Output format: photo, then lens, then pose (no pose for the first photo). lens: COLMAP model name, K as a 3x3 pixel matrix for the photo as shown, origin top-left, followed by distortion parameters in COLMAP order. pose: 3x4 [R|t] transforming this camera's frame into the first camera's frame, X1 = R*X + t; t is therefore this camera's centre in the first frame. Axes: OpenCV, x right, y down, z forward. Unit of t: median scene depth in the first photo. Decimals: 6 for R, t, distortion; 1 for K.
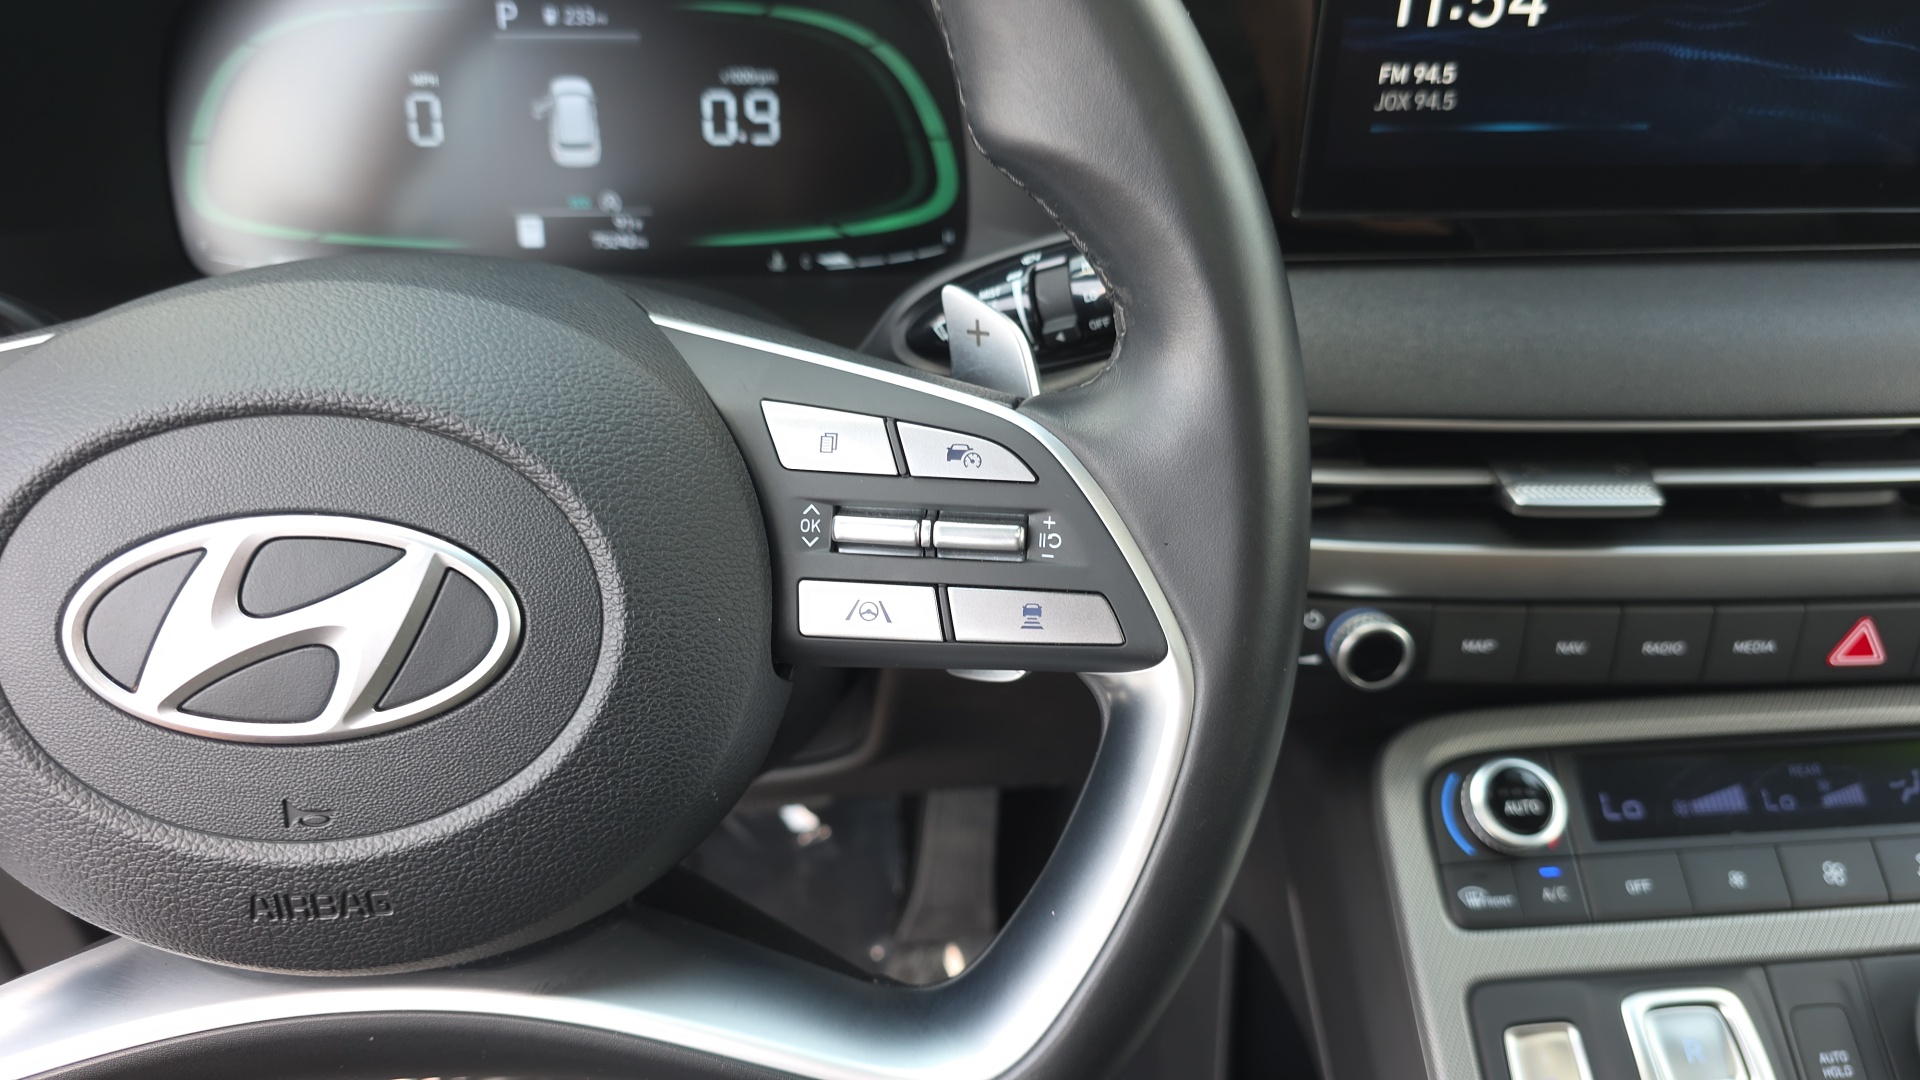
lens RADIAL K [[1348.0, 0, 960.0], [0, 1348.0, 540.0], [0, 0, 1]] dist [0.012666, -0.031172]
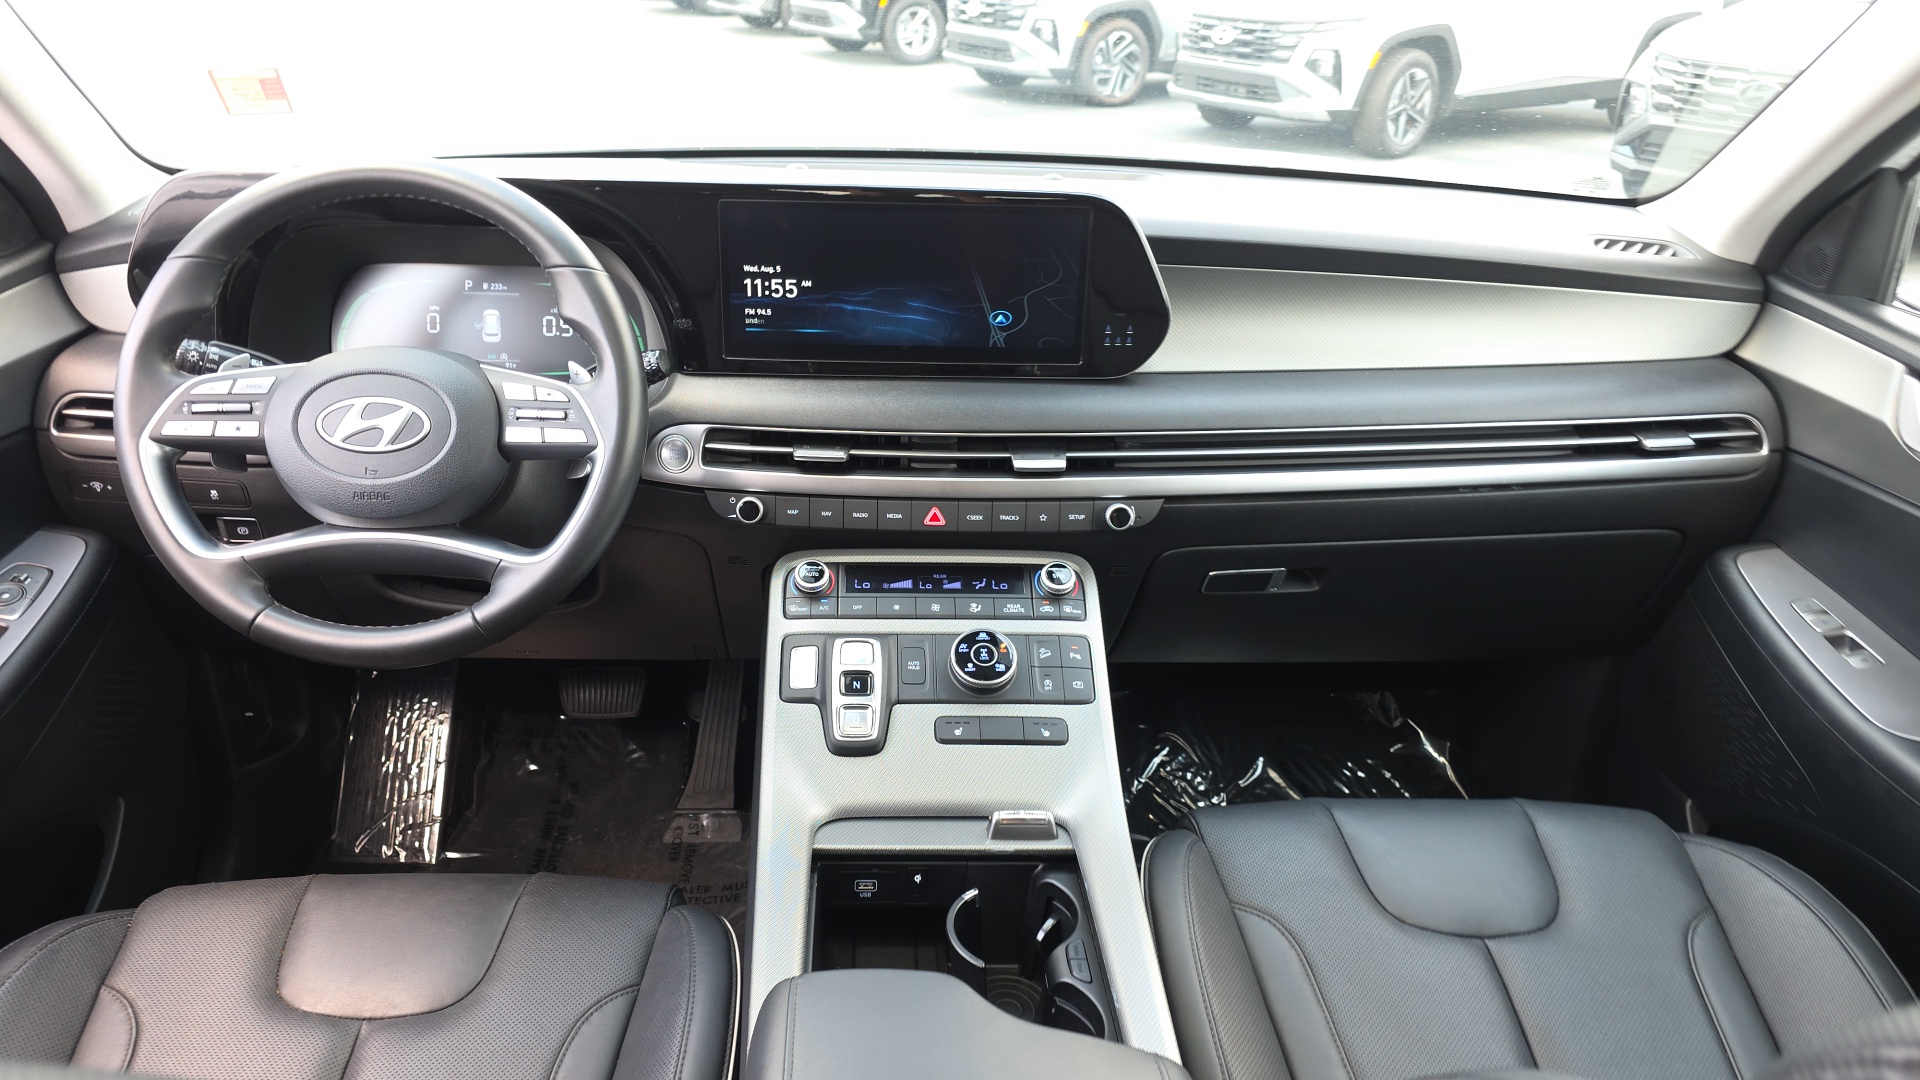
lens RADIAL K [[1304.5, 0, 932.0], [0, 1304.5, 545.2], [0, 0, 1]] dist [0.090690, -0.137274]
pose [[0.999051, 0.029528, -0.032010, 0.798369], [-0.035016, 0.981681, -0.187286, 0.669969], [0.025894, 0.188229, 0.981784, -1.684884]]
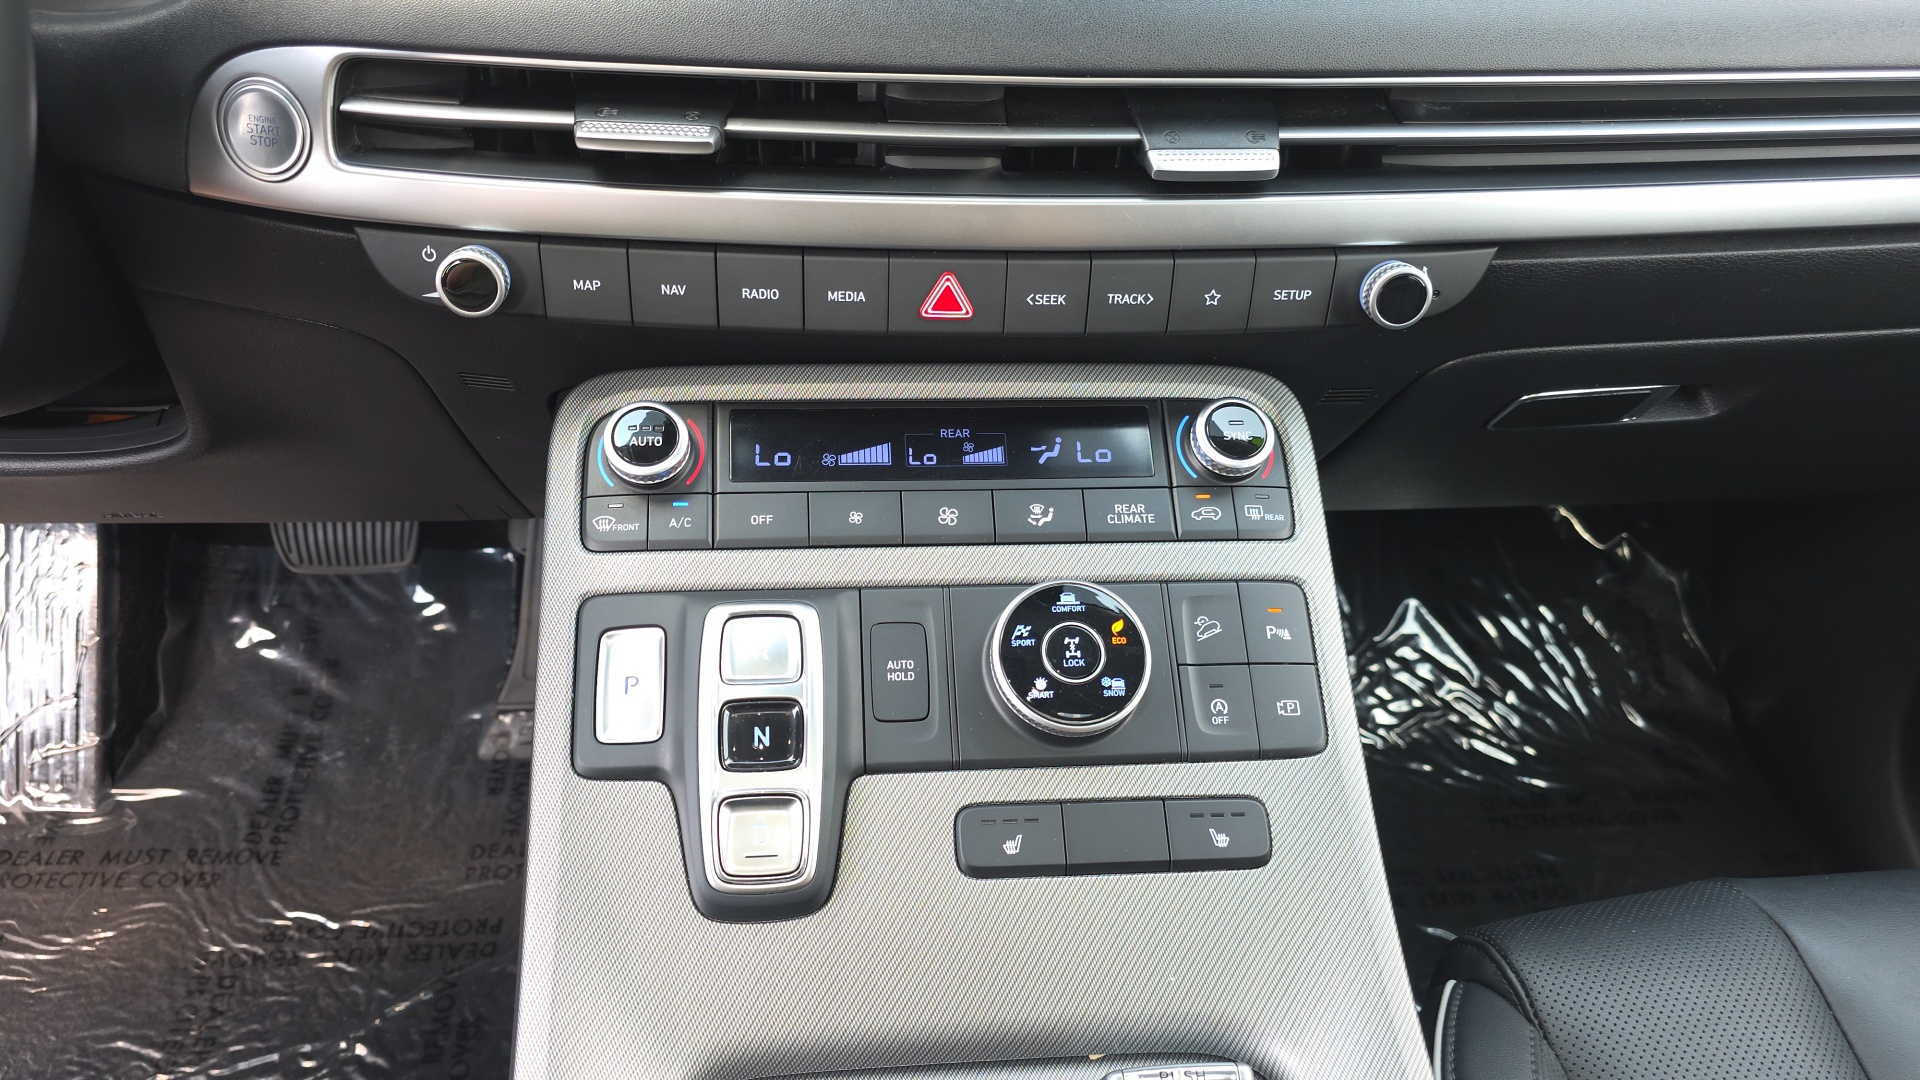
lens RADIAL K [[1309.4, 0, 938.8], [0, 1309.4, 548.5], [0, 0, 1]] dist [0.067951, -0.079600]
pose [[0.999340, 0.024599, 0.026712, 0.680272], [-0.026573, 0.996734, 0.076255, 0.212716], [-0.024749, -0.076915, 0.996730, -0.087896]]
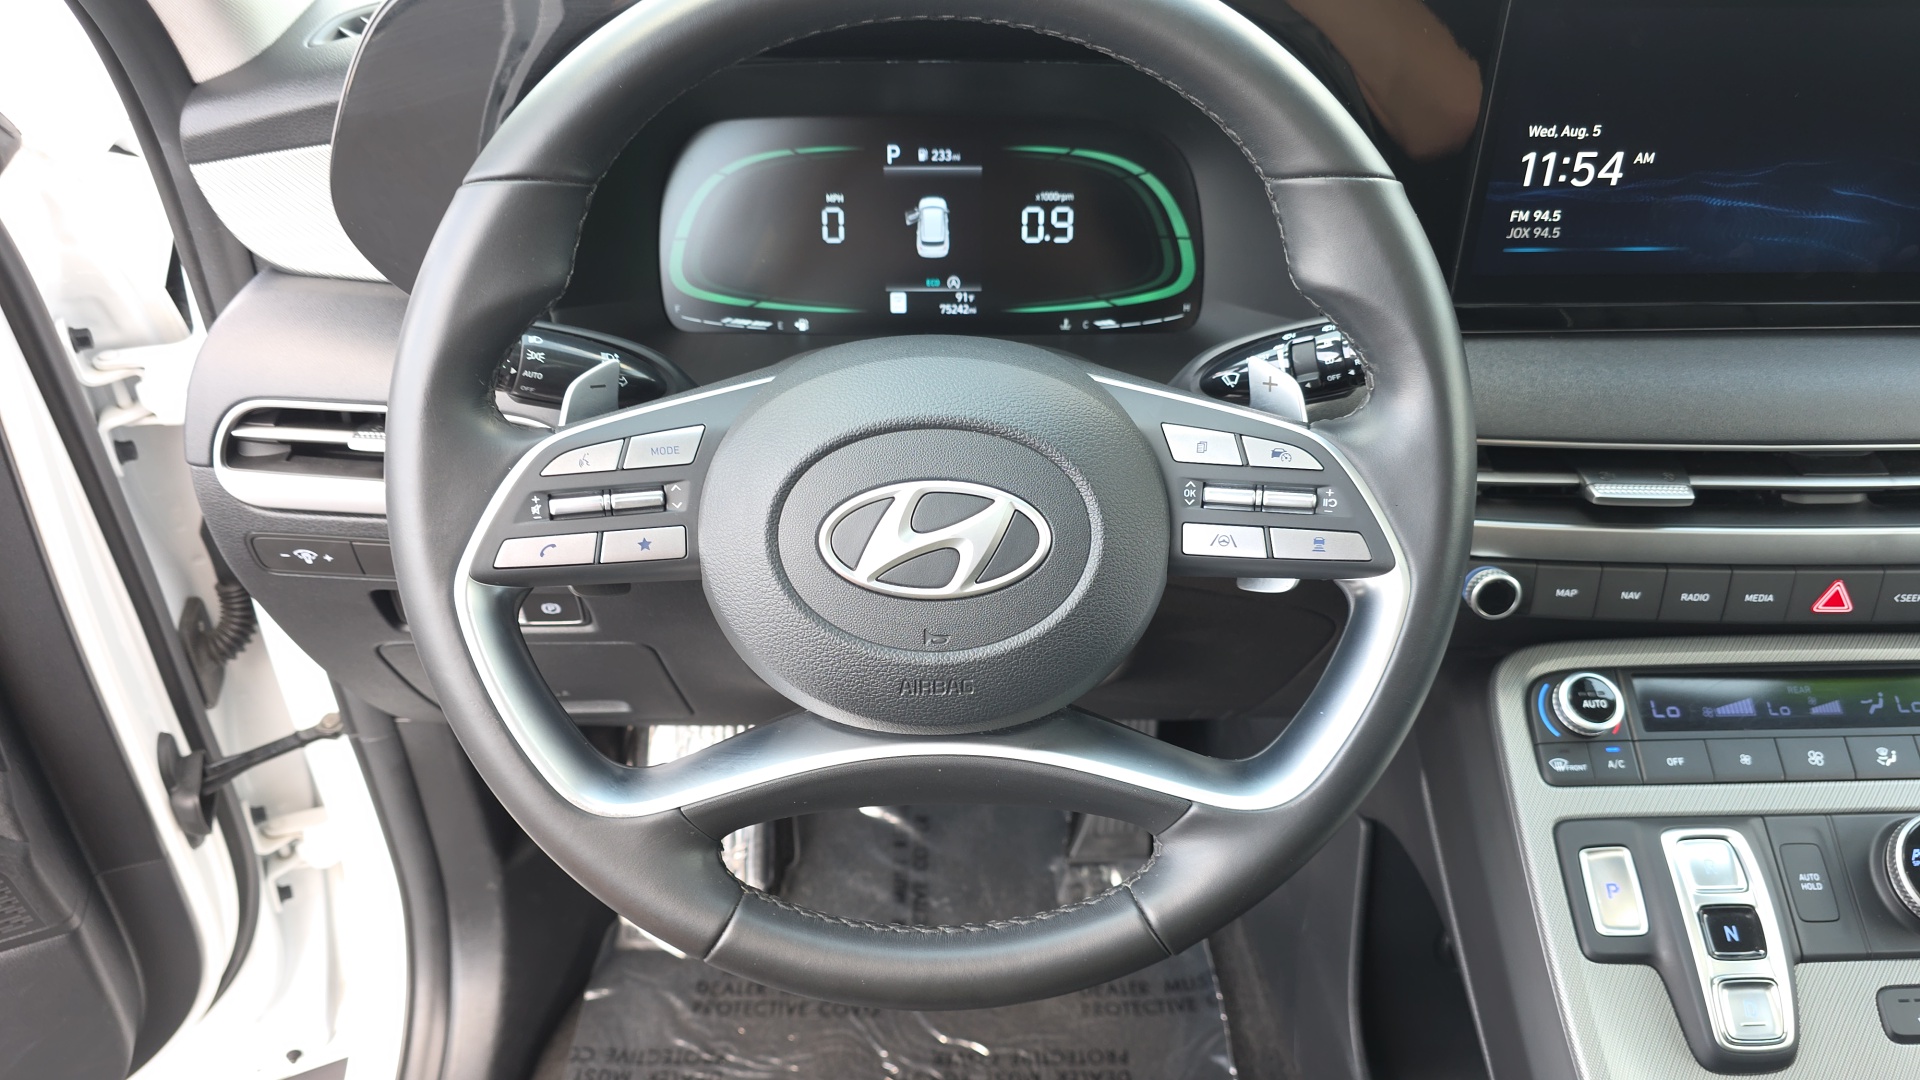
lens RADIAL K [[1319.9, 0, 963.4], [0, 1319.9, 559.6], [0, 0, 1]] dist [0.048479, -0.061064]
pose [[0.998502, 0.020268, -0.050826, -0.218384], [-0.020122, 0.999792, 0.003387, 0.052936], [0.050884, -0.002359, 0.998702, -0.527801]]
